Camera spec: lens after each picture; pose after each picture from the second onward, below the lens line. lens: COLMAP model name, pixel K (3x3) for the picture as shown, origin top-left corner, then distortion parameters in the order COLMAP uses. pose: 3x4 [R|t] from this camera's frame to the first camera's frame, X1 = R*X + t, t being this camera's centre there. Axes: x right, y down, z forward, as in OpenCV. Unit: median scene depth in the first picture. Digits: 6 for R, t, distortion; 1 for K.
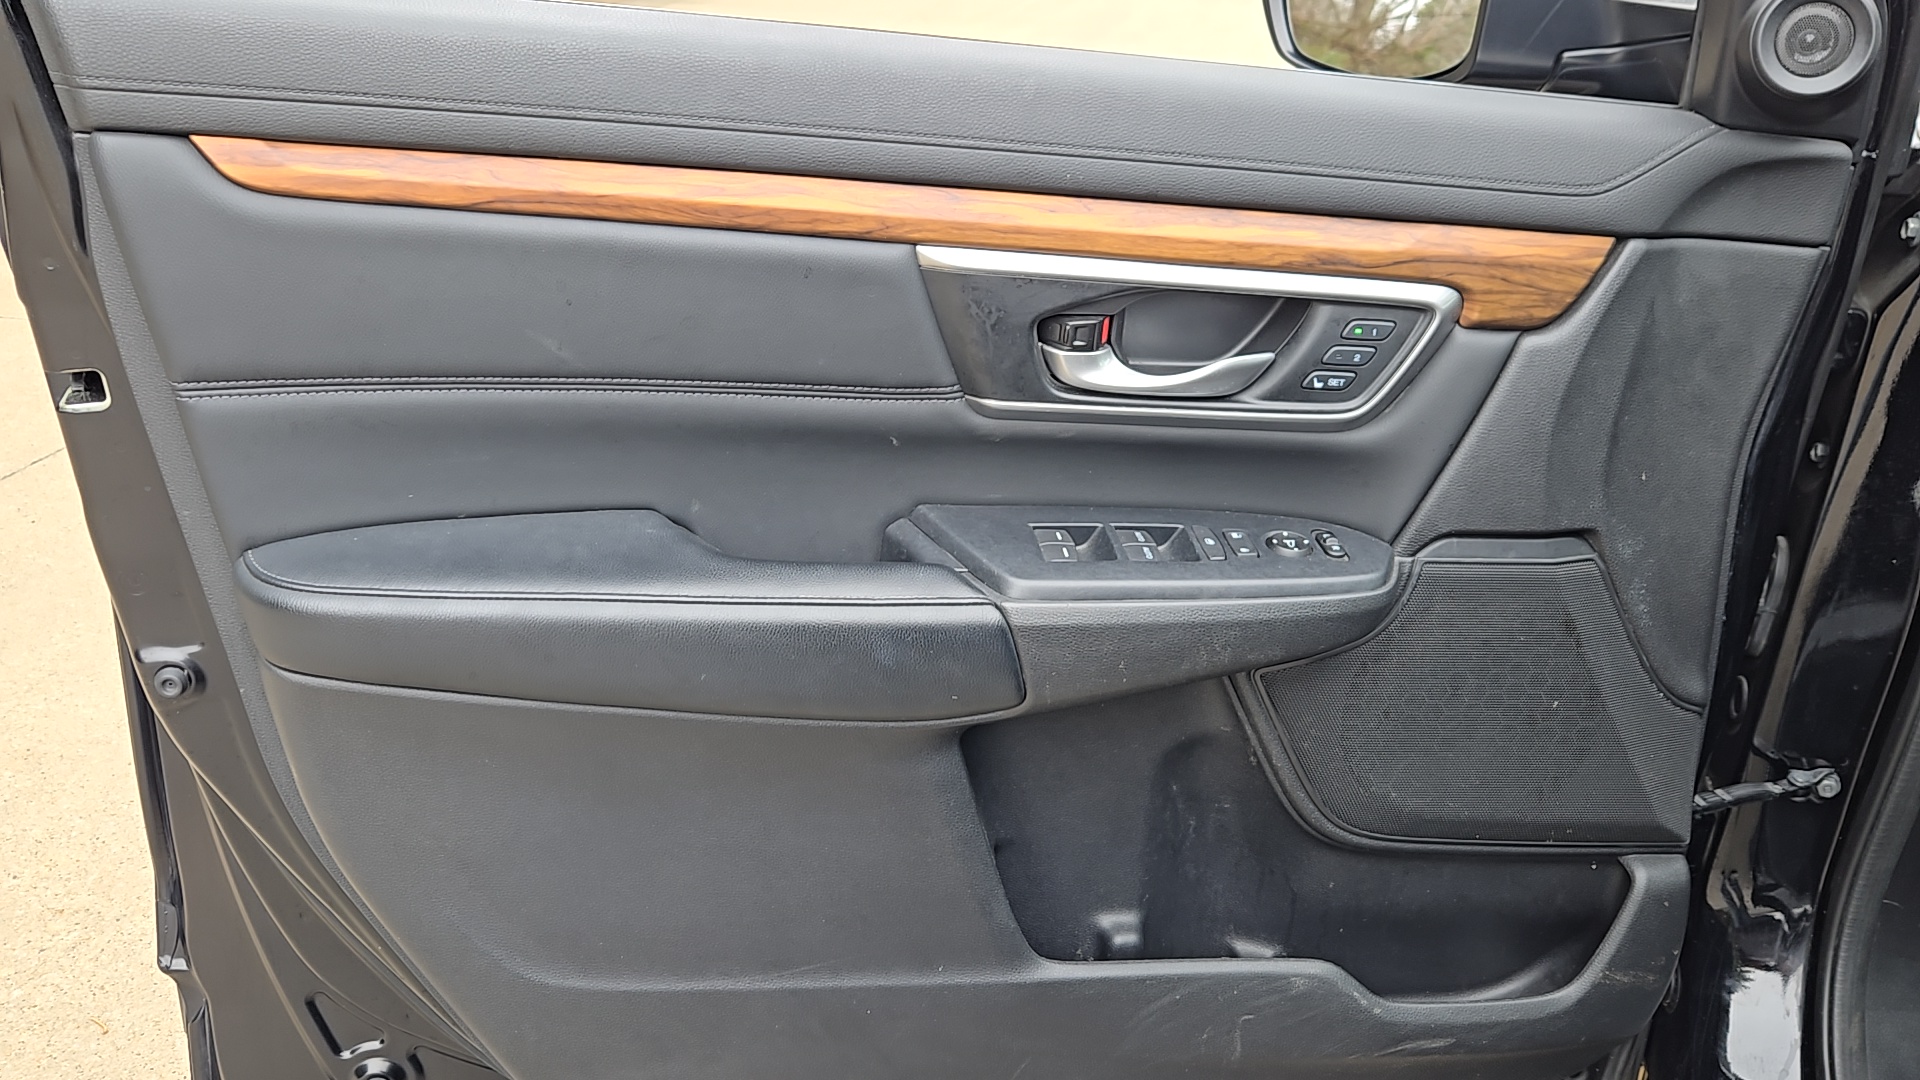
lens RADIAL K [[1599.1, 0, 962.6], [0, 1599.1, 544.7], [0, 0, 1]] dist [0.006306, -0.005113]
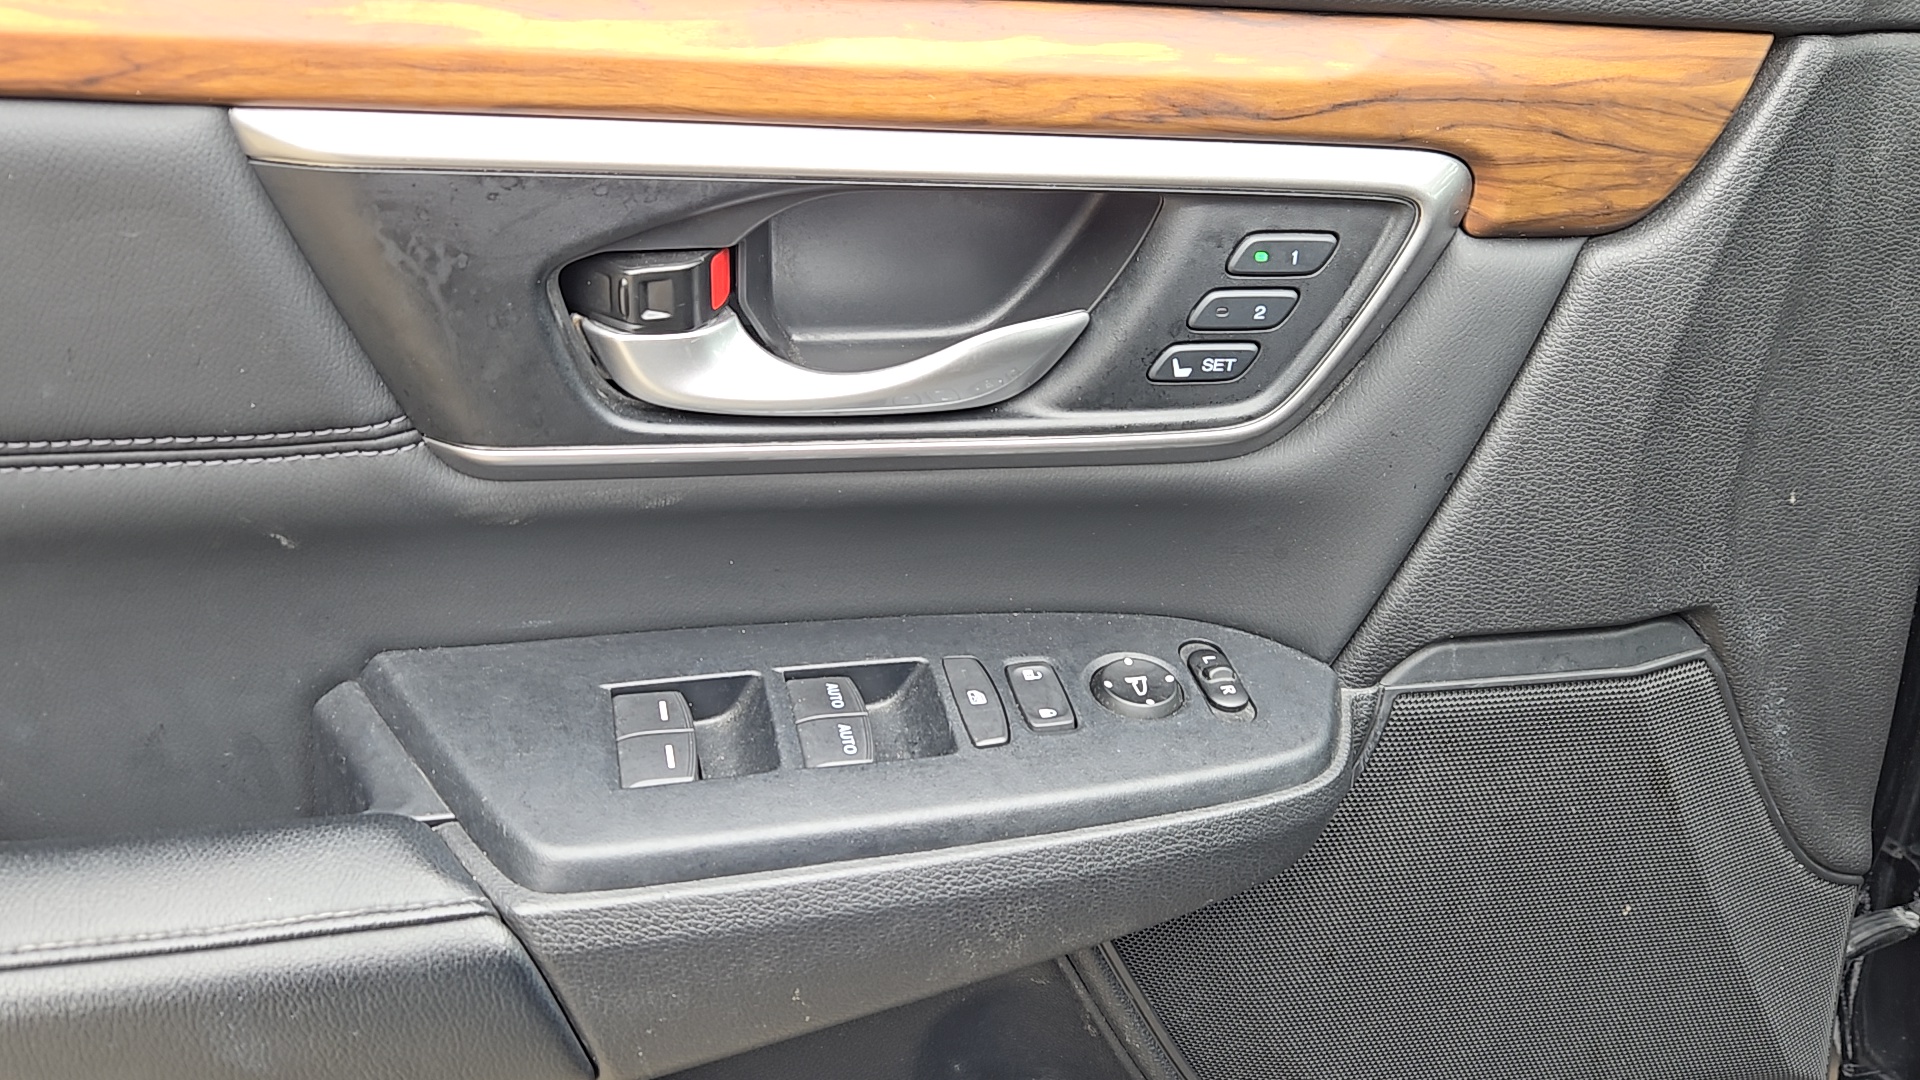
lens RADIAL K [[1599.1, 0, 959.2], [0, 1599.1, 533.2], [0, 0, 1]] dist [0.006306, -0.005113]
pose [[0.995091, -0.059311, 0.079227, 0.115275], [0.052197, 0.994660, 0.089037, -0.097833], [-0.084085, -0.084465, 0.992872, 0.526072]]
